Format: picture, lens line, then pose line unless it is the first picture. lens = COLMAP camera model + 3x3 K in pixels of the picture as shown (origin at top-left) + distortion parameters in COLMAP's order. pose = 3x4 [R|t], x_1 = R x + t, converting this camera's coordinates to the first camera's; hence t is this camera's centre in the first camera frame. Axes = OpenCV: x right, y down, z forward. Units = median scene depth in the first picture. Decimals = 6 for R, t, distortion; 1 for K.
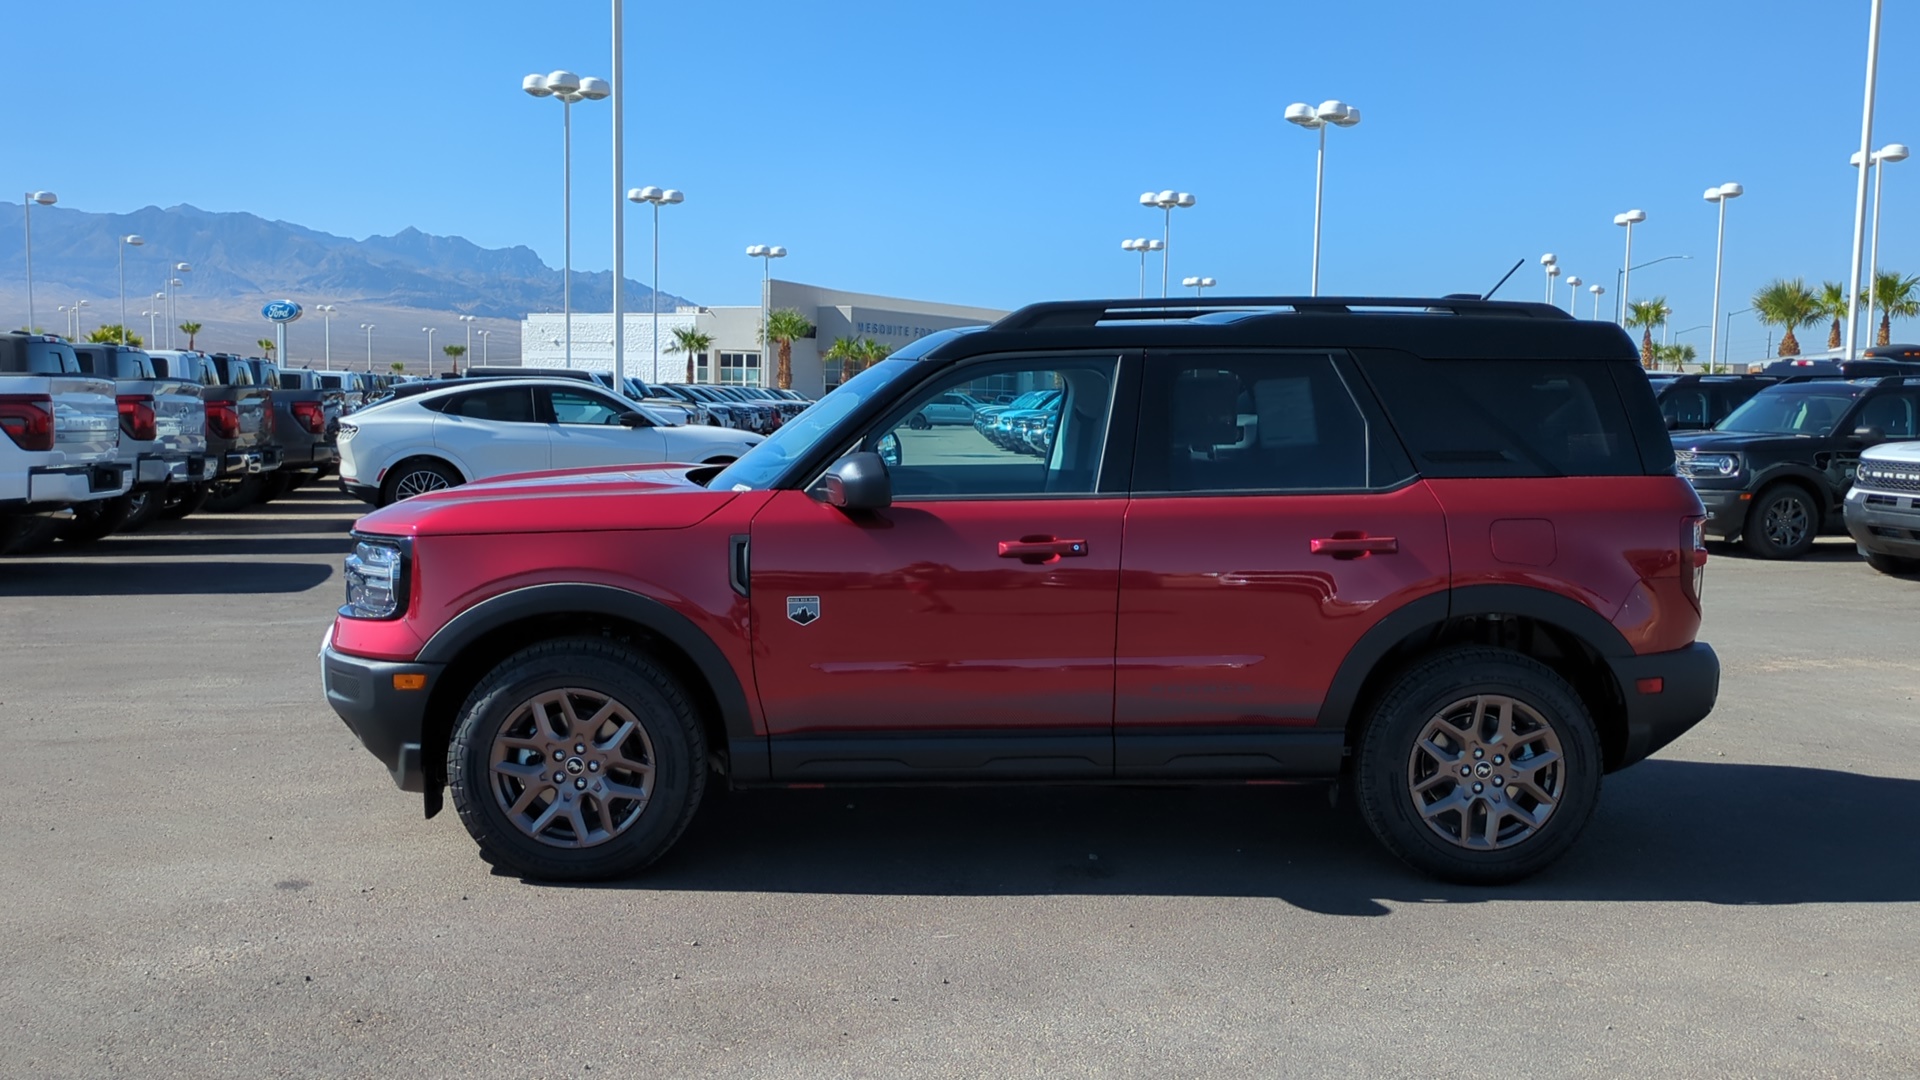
lens RADIAL K [[1621.7, 0, 980.4], [0, 1621.7, 536.5], [0, 0, 1]] dist [0.065402, -0.095574]
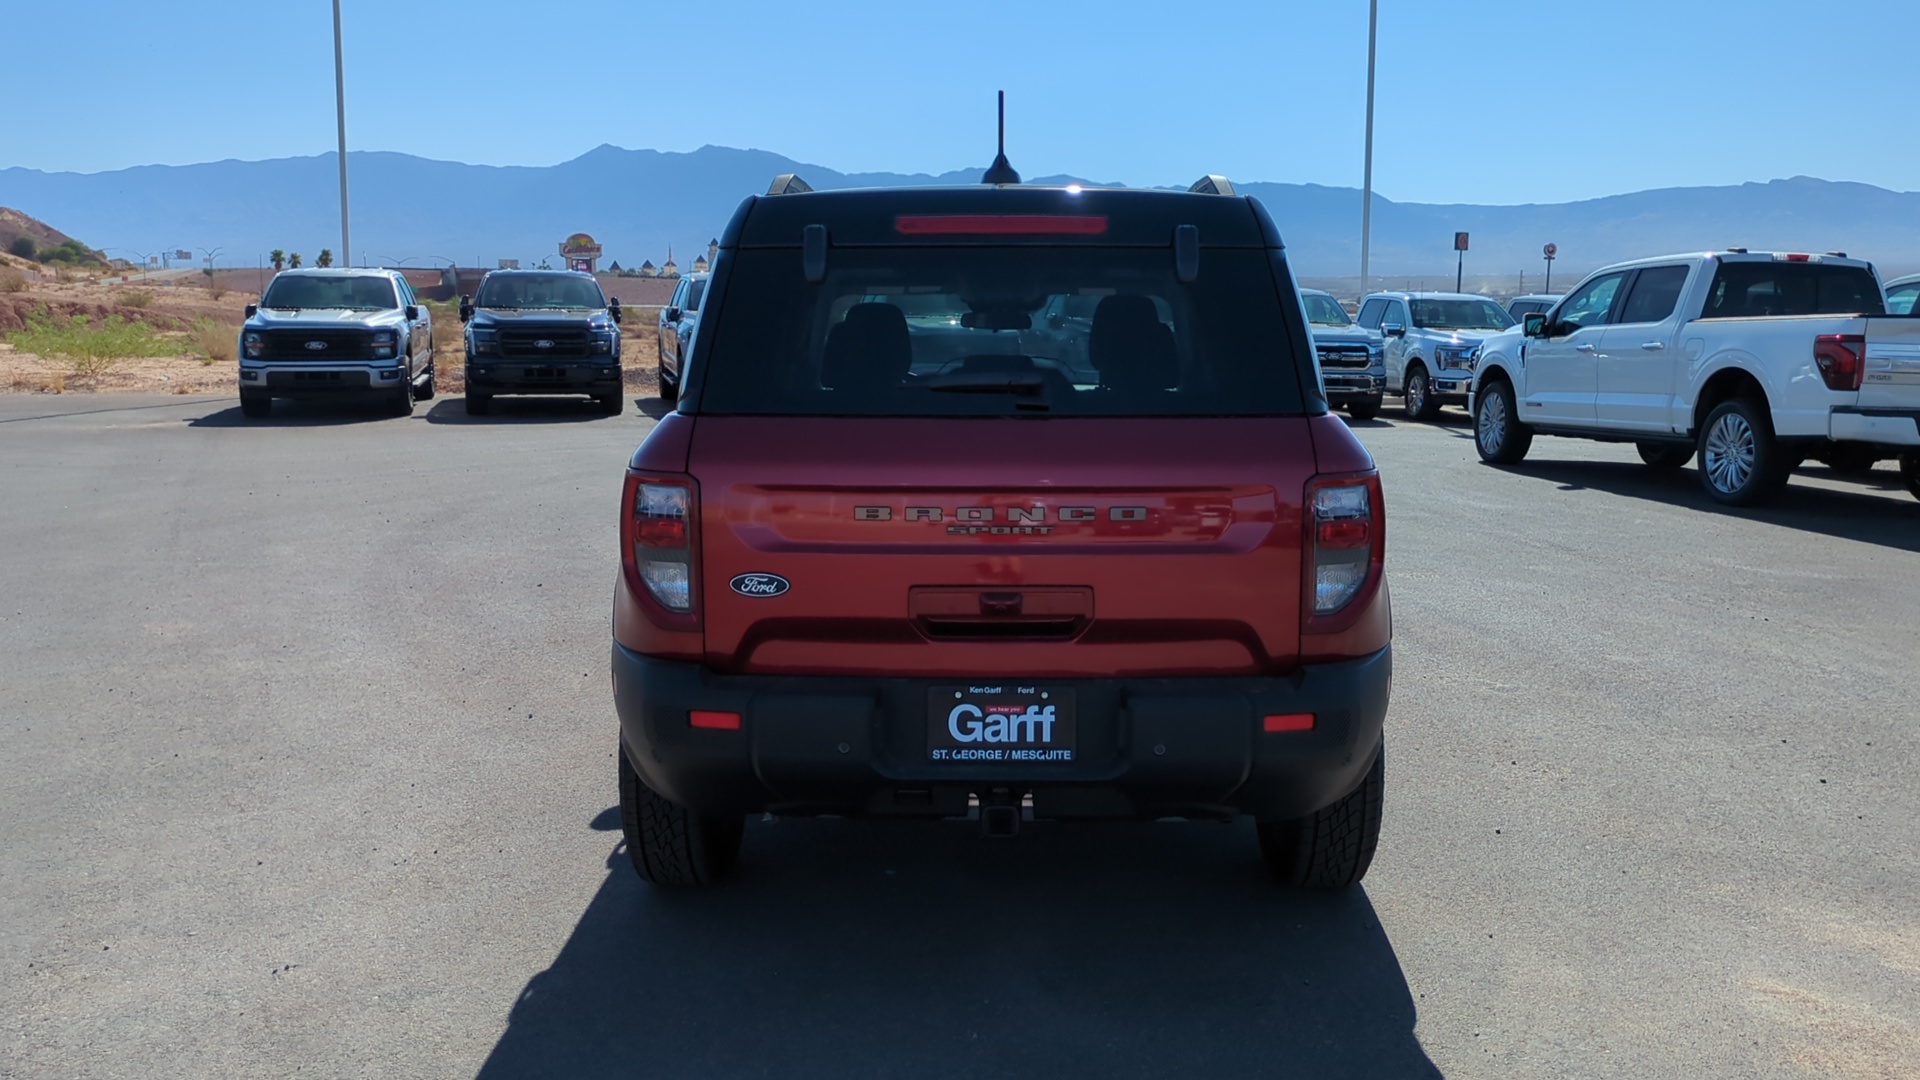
lens RADIAL K [[1621.7, 0, 980.4], [0, 1621.7, 536.5], [0, 0, 1]] dist [0.065402, -0.095574]
pose [[-0.046673, 0.119235, -0.991768, 0.390837], [-0.096017, 0.987718, 0.123267, -0.029522], [0.994285, 0.100980, -0.034651, 0.406034]]
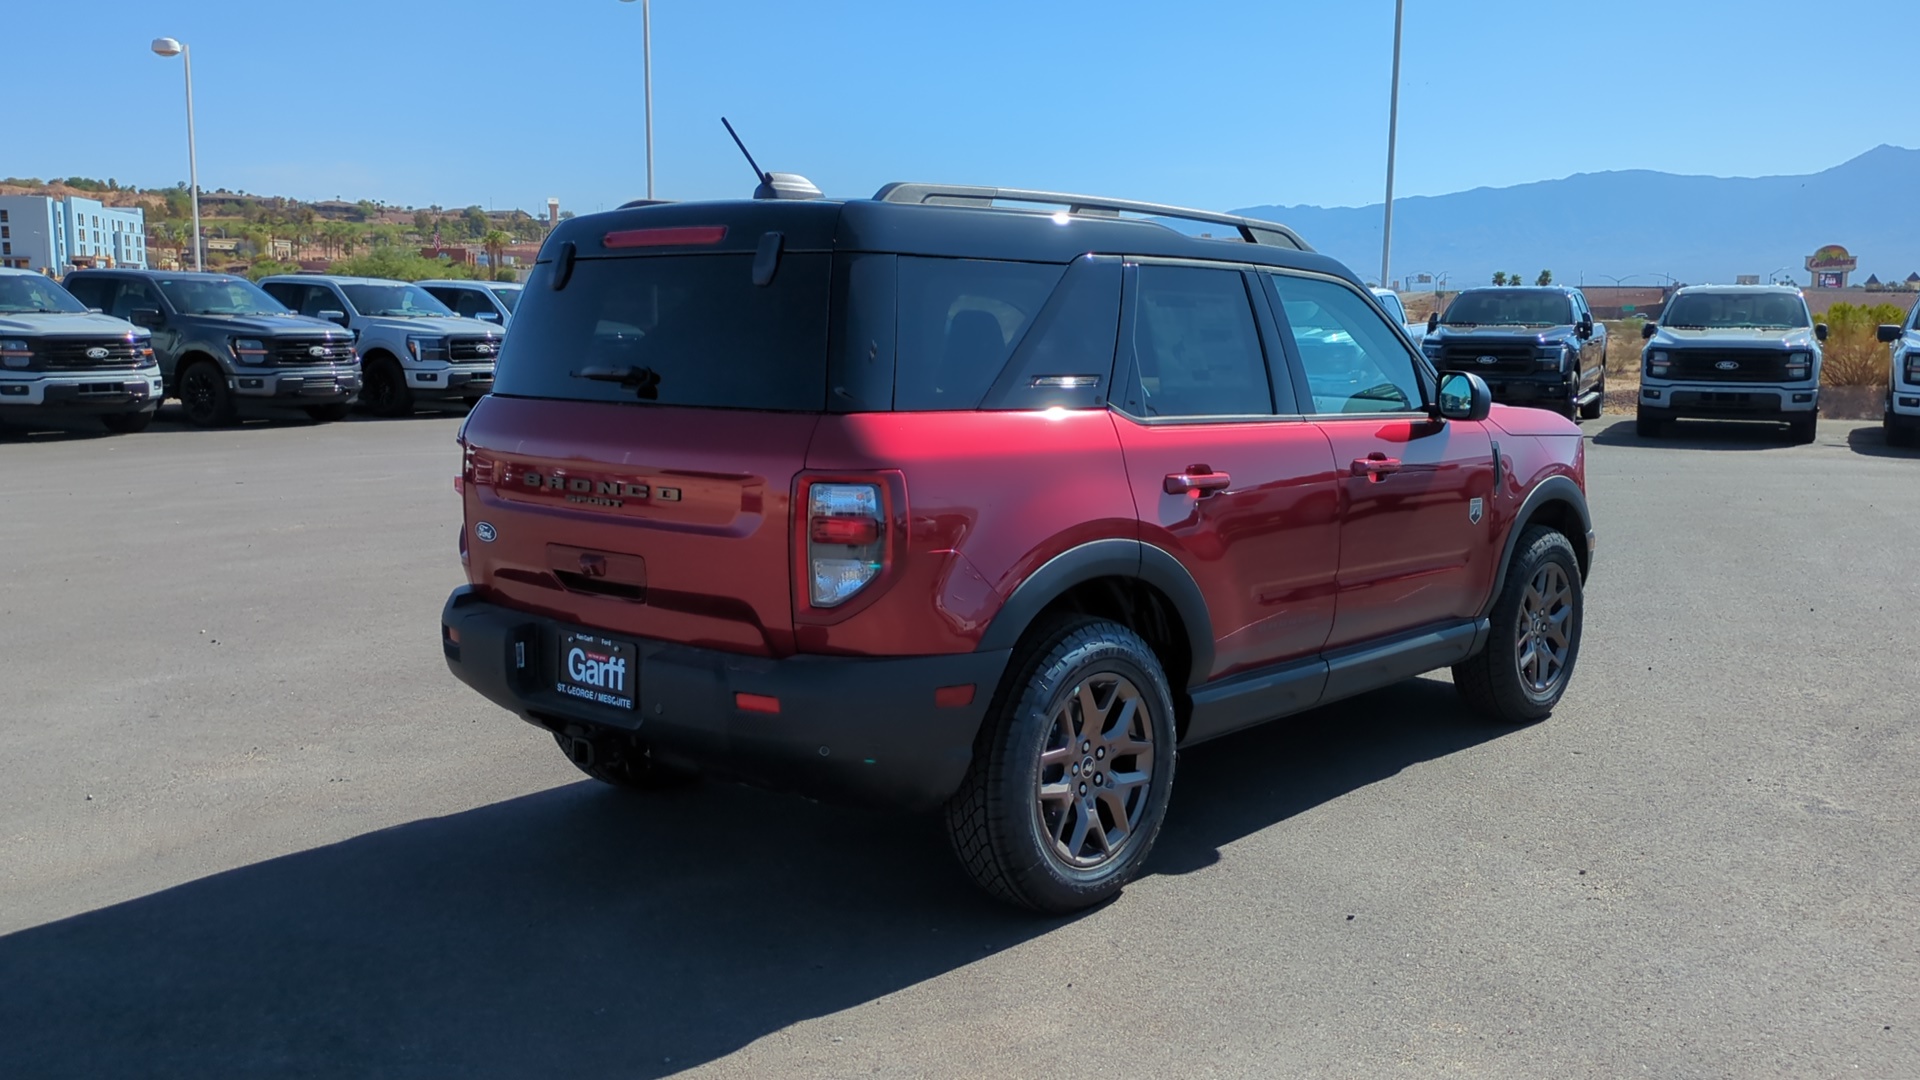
lens RADIAL K [[1621.7, 0, 980.4], [0, 1621.7, 536.5], [0, 0, 1]] dist [0.065402, -0.095574]
pose [[-0.675731, 0.073855, -0.733439, 0.315041], [-0.085290, 0.980453, 0.177308, -0.049747], [0.732197, 0.182368, -0.656224, 0.627113]]
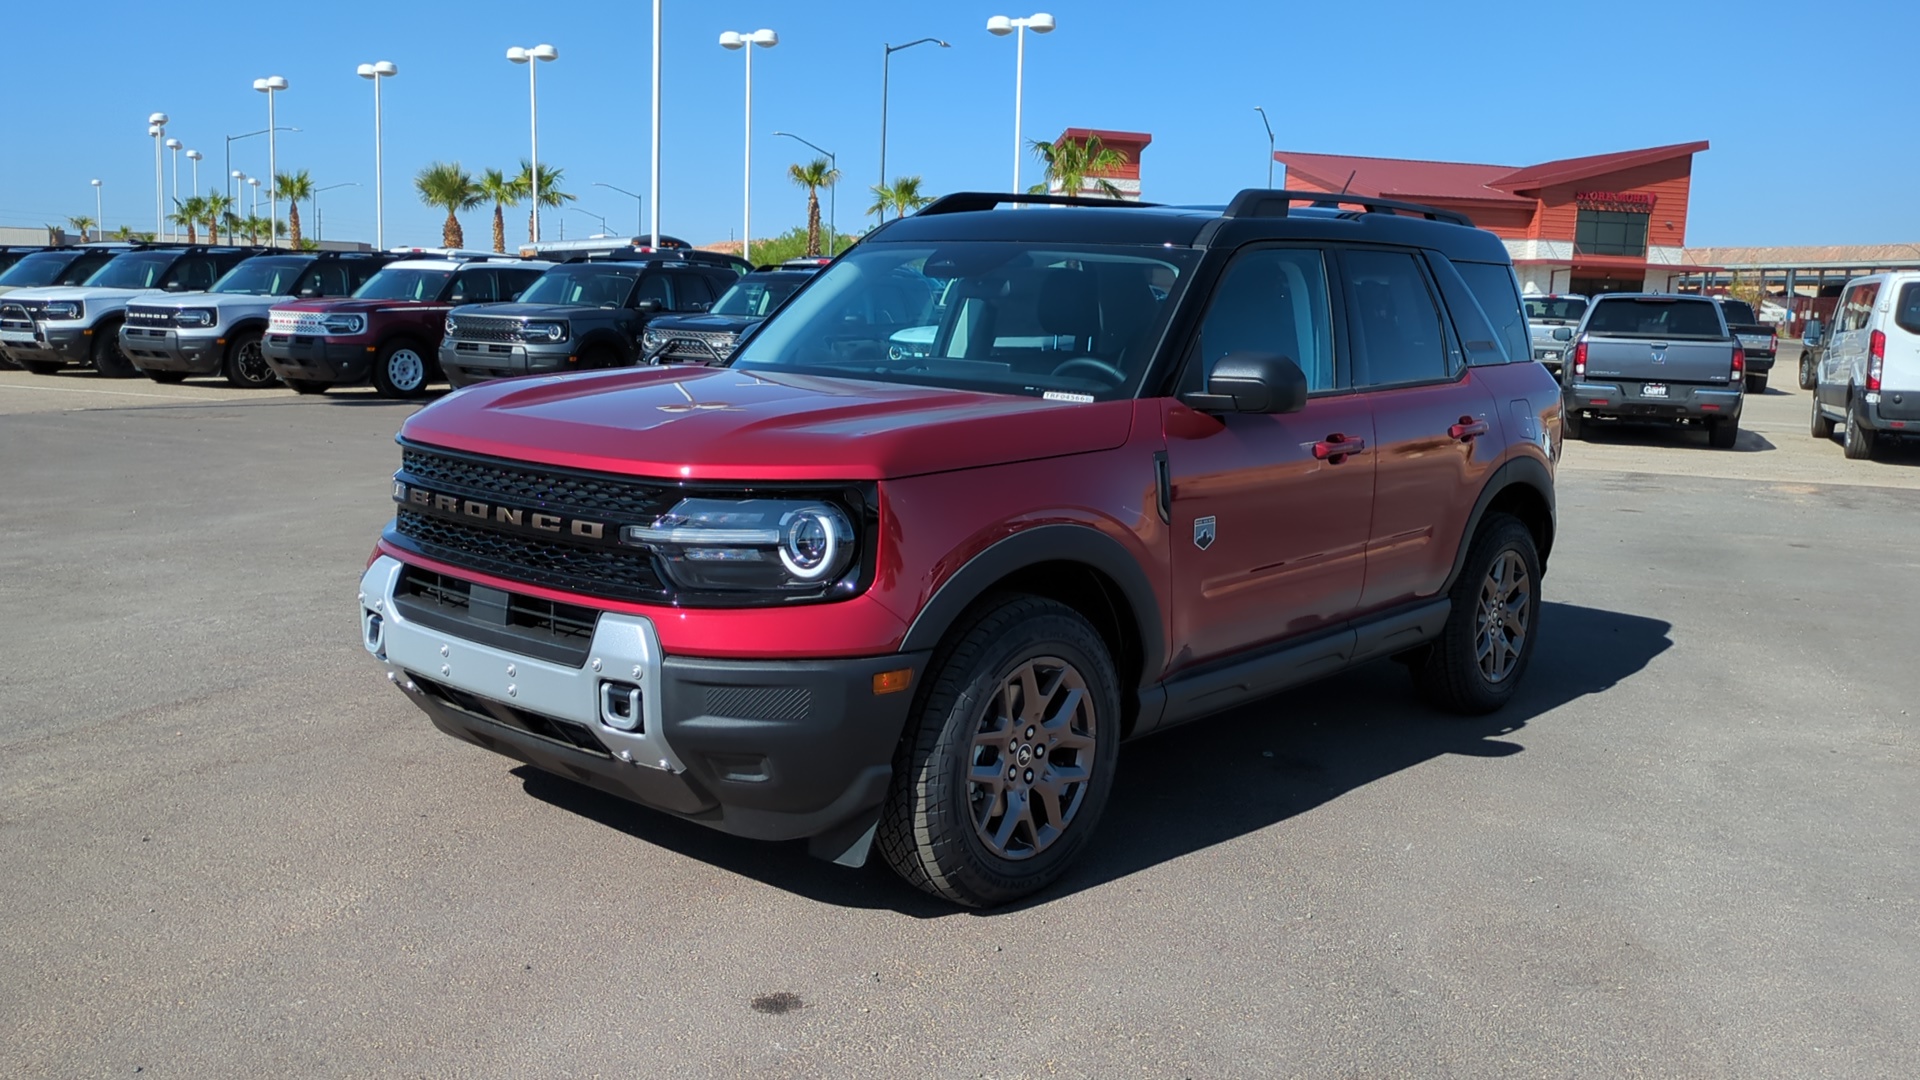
lens RADIAL K [[1621.7, 0, 980.4], [0, 1621.7, 536.5], [0, 0, 1]] dist [0.065402, -0.095574]
pose [[0.684987, -0.093412, 0.722542, -0.272185], [0.038776, 0.995015, 0.091877, -0.012599], [-0.727523, -0.034917, 0.685194, 0.158533]]
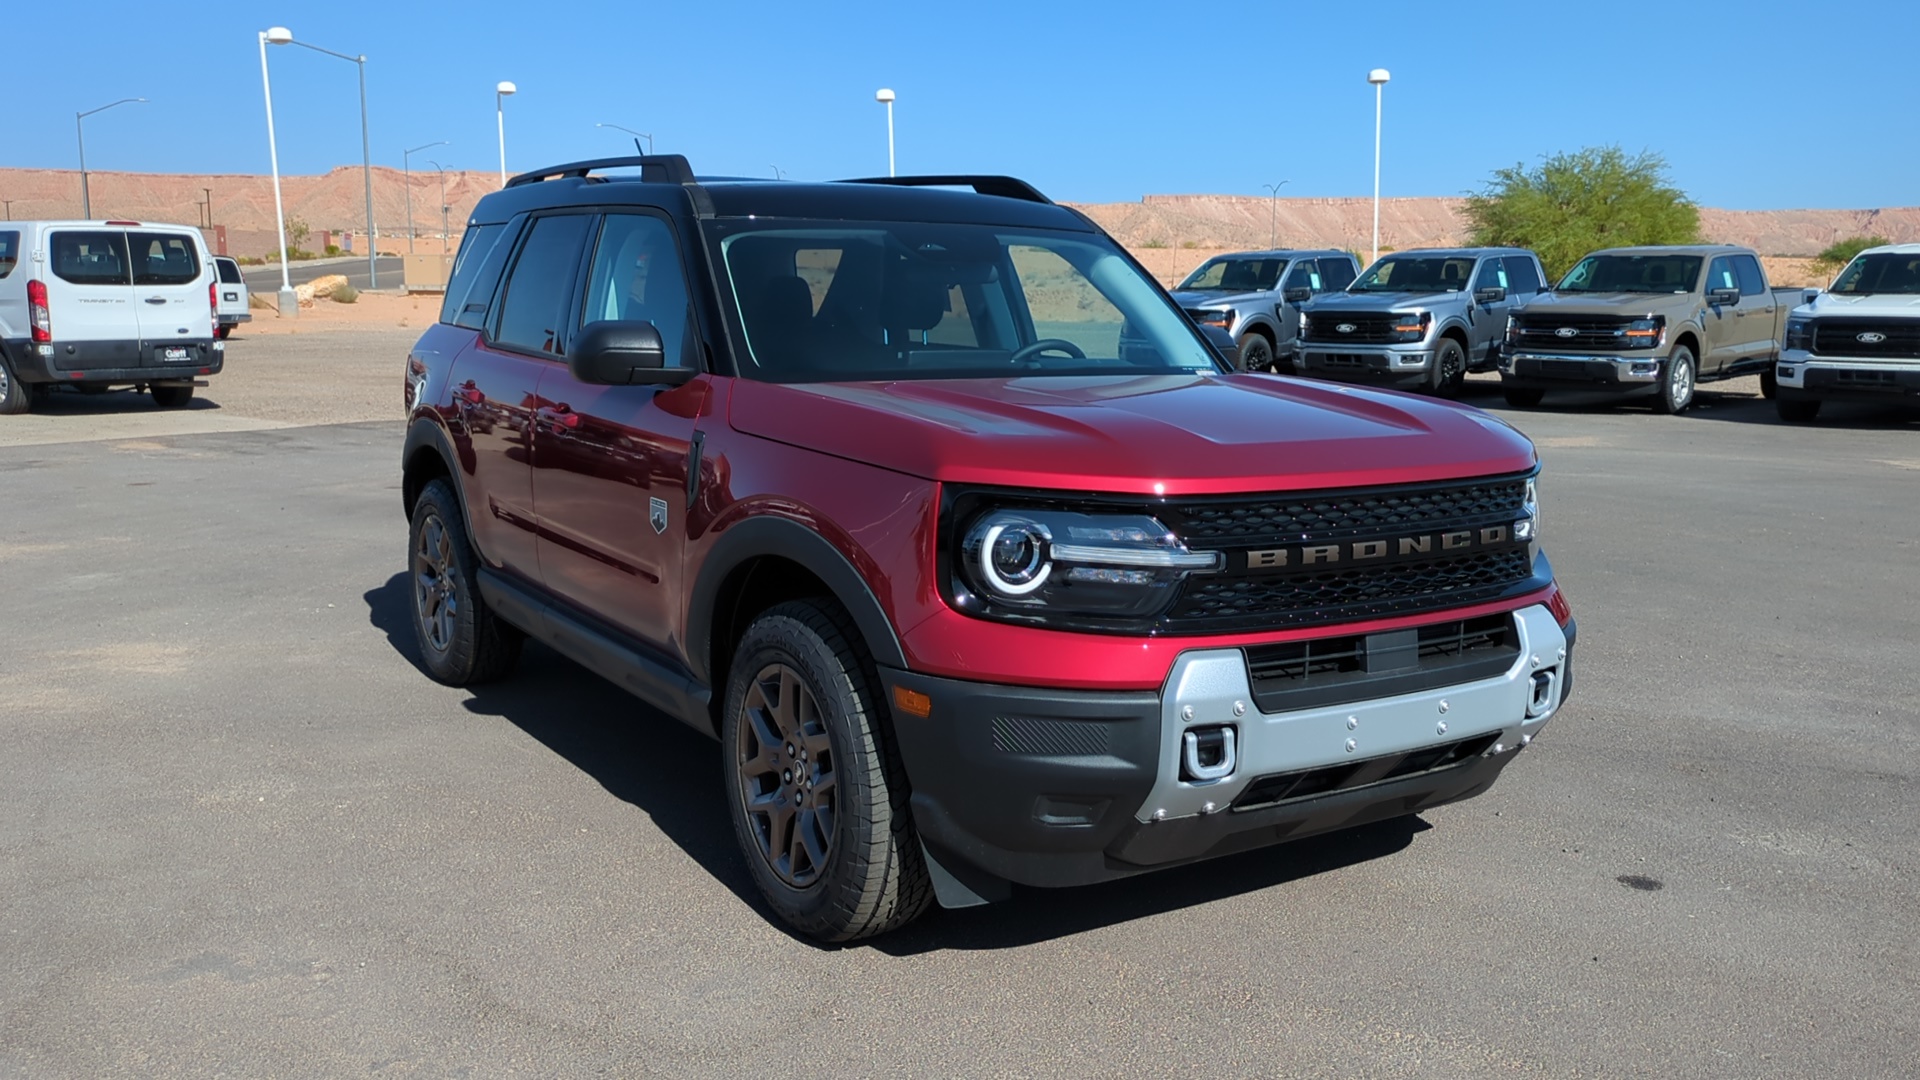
lens RADIAL K [[1621.7, 0, 980.4], [0, 1621.7, 536.5], [0, 0, 1]] dist [0.065402, -0.095574]
pose [[-0.498760, -0.145568, 0.854429, -0.304099], [0.060585, 0.977529, 0.201907, -0.046039], [-0.864620, 0.152468, -0.478733, 0.542000]]
